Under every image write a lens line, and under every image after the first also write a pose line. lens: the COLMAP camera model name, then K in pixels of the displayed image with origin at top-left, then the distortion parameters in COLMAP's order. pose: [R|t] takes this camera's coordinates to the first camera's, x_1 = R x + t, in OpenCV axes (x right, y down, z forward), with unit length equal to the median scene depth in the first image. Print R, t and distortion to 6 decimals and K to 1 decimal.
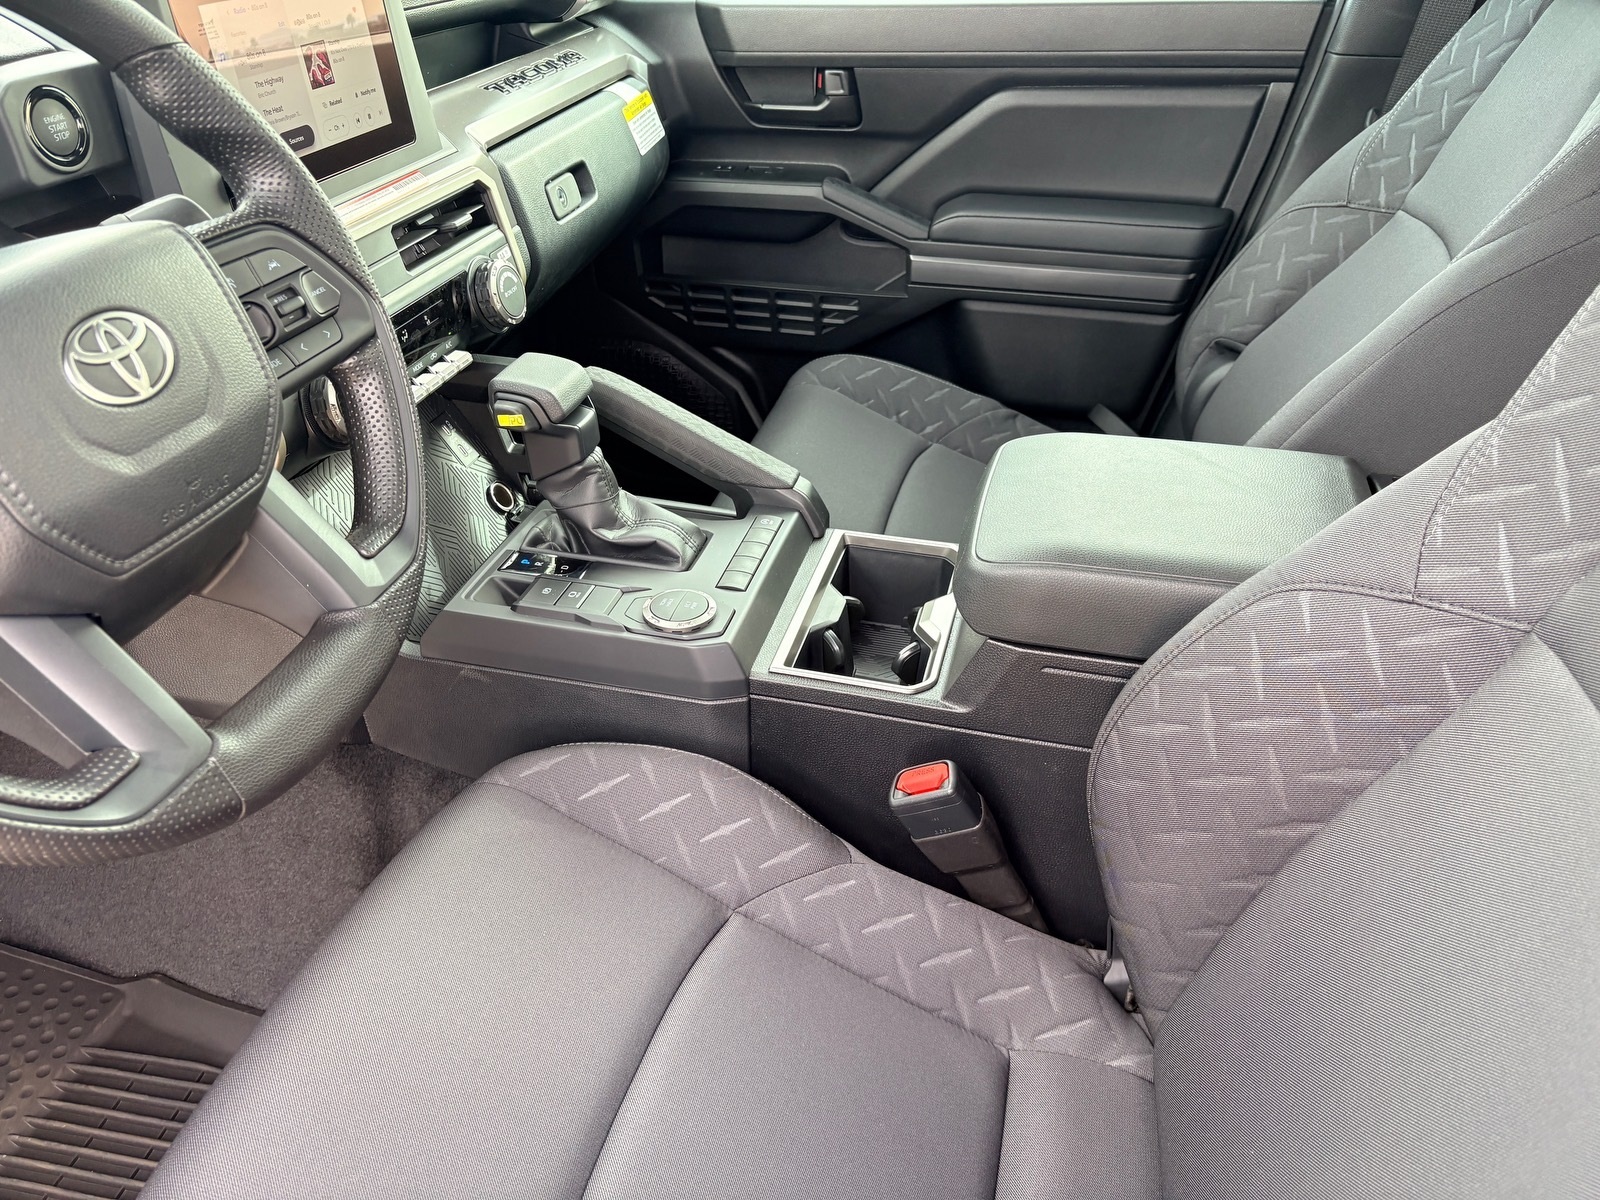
lens RADIAL K [[1224.0, 0, 793.9], [0, 1224.0, 595.4], [0, 0, 1]] dist [0.033990, -0.035945]
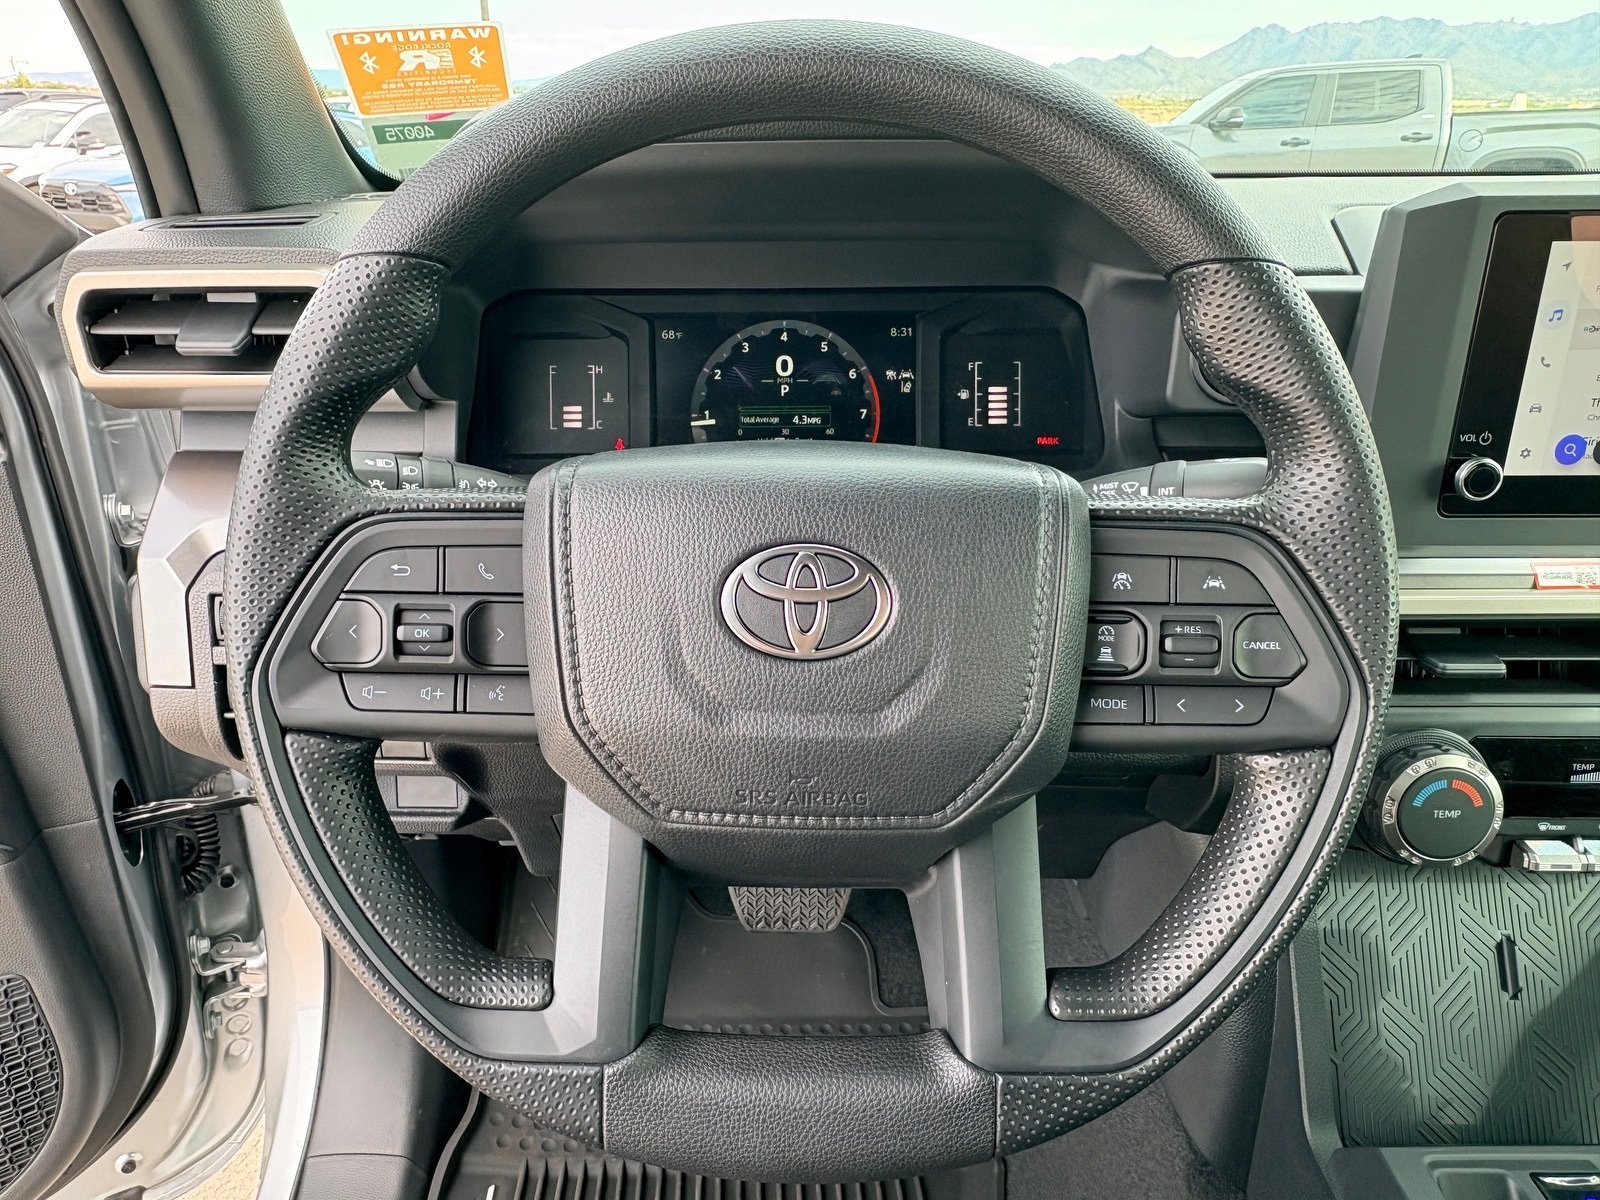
lens RADIAL K [[1081.4, 0, 768.2], [0, 1081.4, 601.5], [0, 0, 1]] dist [0.008490, 0.004356]
pose [[0.238421, 0.387191, -0.890639, 0.028951], [-0.510222, 0.830263, 0.224359, -0.177090], [0.826335, 0.400932, 0.395505, 0.378813]]
